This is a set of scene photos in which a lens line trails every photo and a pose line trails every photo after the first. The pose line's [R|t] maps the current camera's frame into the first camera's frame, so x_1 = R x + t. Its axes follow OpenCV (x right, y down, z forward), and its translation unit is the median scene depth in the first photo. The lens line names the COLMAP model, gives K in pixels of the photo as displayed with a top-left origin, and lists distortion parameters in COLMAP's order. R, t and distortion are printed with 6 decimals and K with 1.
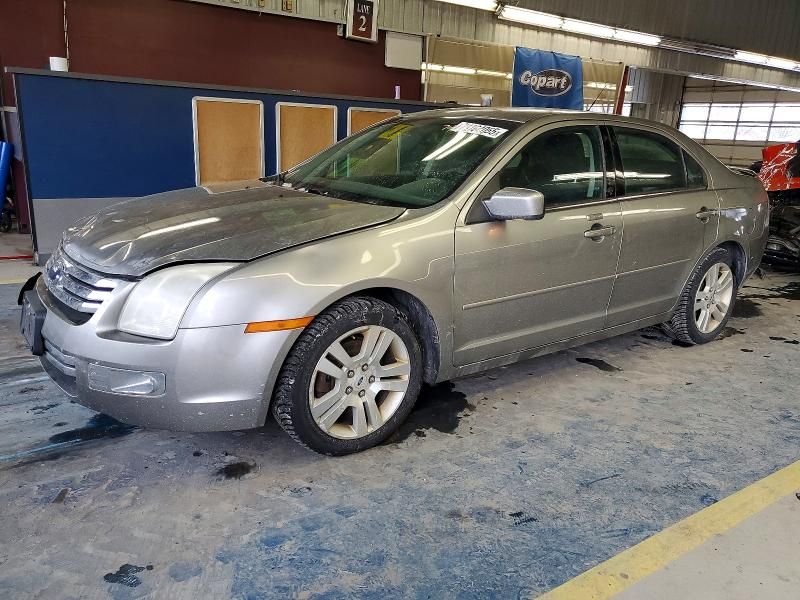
lens RADIAL K [[616.8, 0, 403.1], [0, 616.8, 274.8], [0, 0, 1]] dist [0.026809, -0.002875]
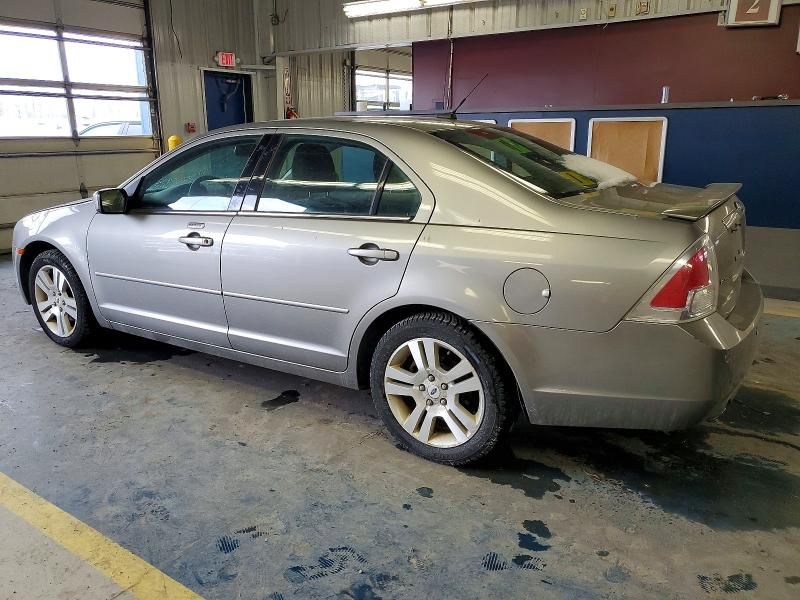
lens RADIAL K [[595.8, 0, 400.0], [0, 595.8, 300.0], [0, 0, 1]] dist [0.022651, -0.004052]
pose [[0.382223, 0.199919, -0.902185, 0.761693], [-0.198270, 0.971321, 0.131239, -0.095293], [0.902549, 0.128714, 0.410899, 0.530513]]
